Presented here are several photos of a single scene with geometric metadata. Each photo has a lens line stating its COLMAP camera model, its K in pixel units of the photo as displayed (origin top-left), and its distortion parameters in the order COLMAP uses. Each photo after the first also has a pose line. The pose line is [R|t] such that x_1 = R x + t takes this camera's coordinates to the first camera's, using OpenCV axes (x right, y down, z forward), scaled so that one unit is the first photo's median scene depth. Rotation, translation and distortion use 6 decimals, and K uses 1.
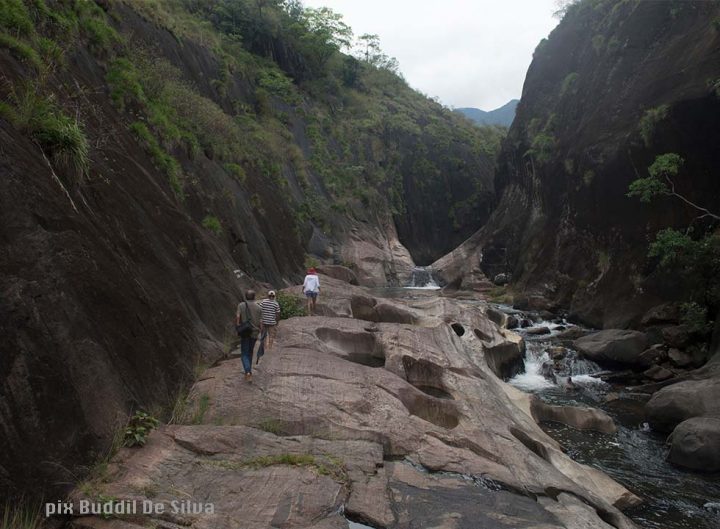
lens RADIAL K [[522.8, 0, 362.0], [0, 522.8, 267.4], [0, 0, 1]] dist [0.031743, 0.001742]
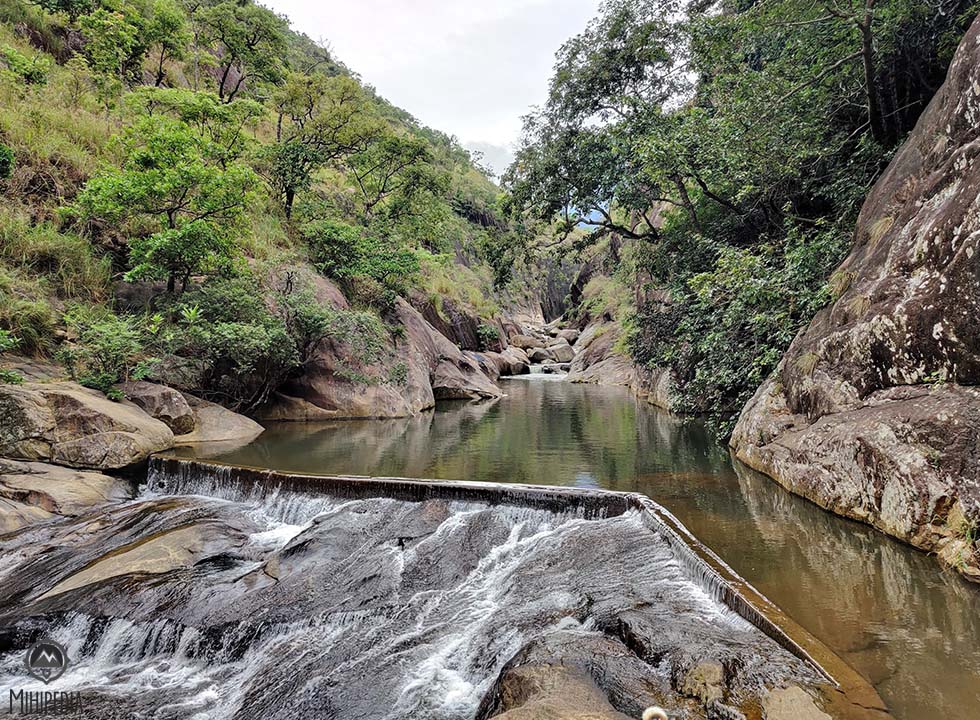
lens RADIAL K [[711.6, 0, 494.8], [0, 711.6, 361.7], [0, 0, 1]] dist [0.031743, 0.001742]
pose [[0.995835, -0.004336, -0.091066, 0.135111], [0.003487, 0.999949, -0.009481, 0.160235], [0.091102, 0.009124, 0.995800, -1.857060]]
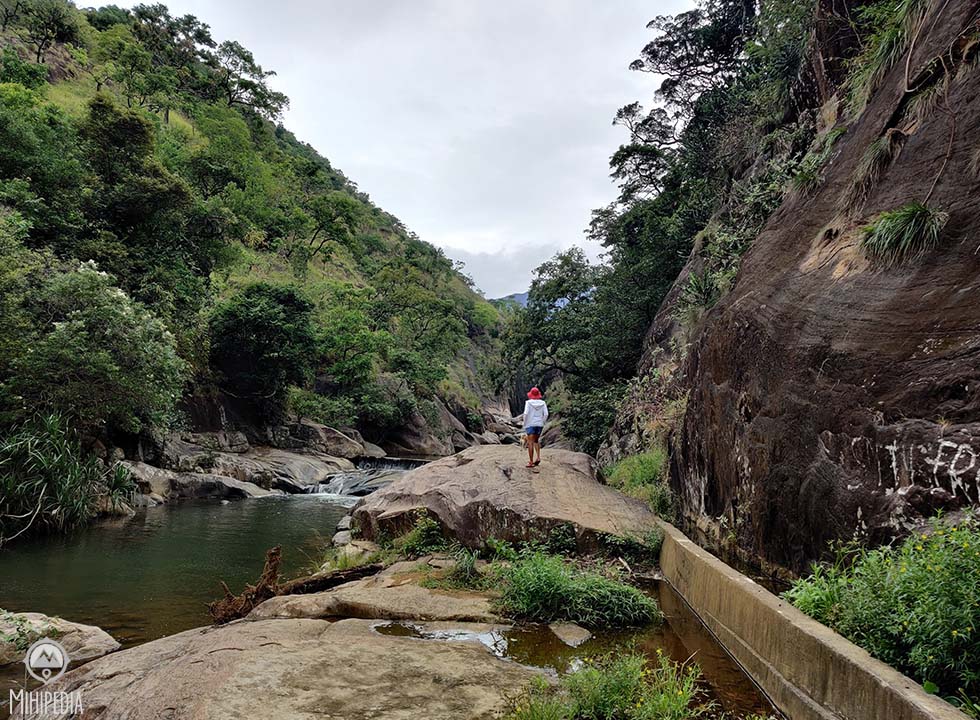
lens RADIAL K [[711.6, 0, 487.9], [0, 711.6, 363.3], [0, 0, 1]] dist [0.031743, 0.001742]
pose [[0.997317, 0.049629, -0.053812, 0.131259], [-0.056652, 0.988811, -0.138001, 0.191327], [0.046361, 0.140679, 0.988969, -2.242086]]
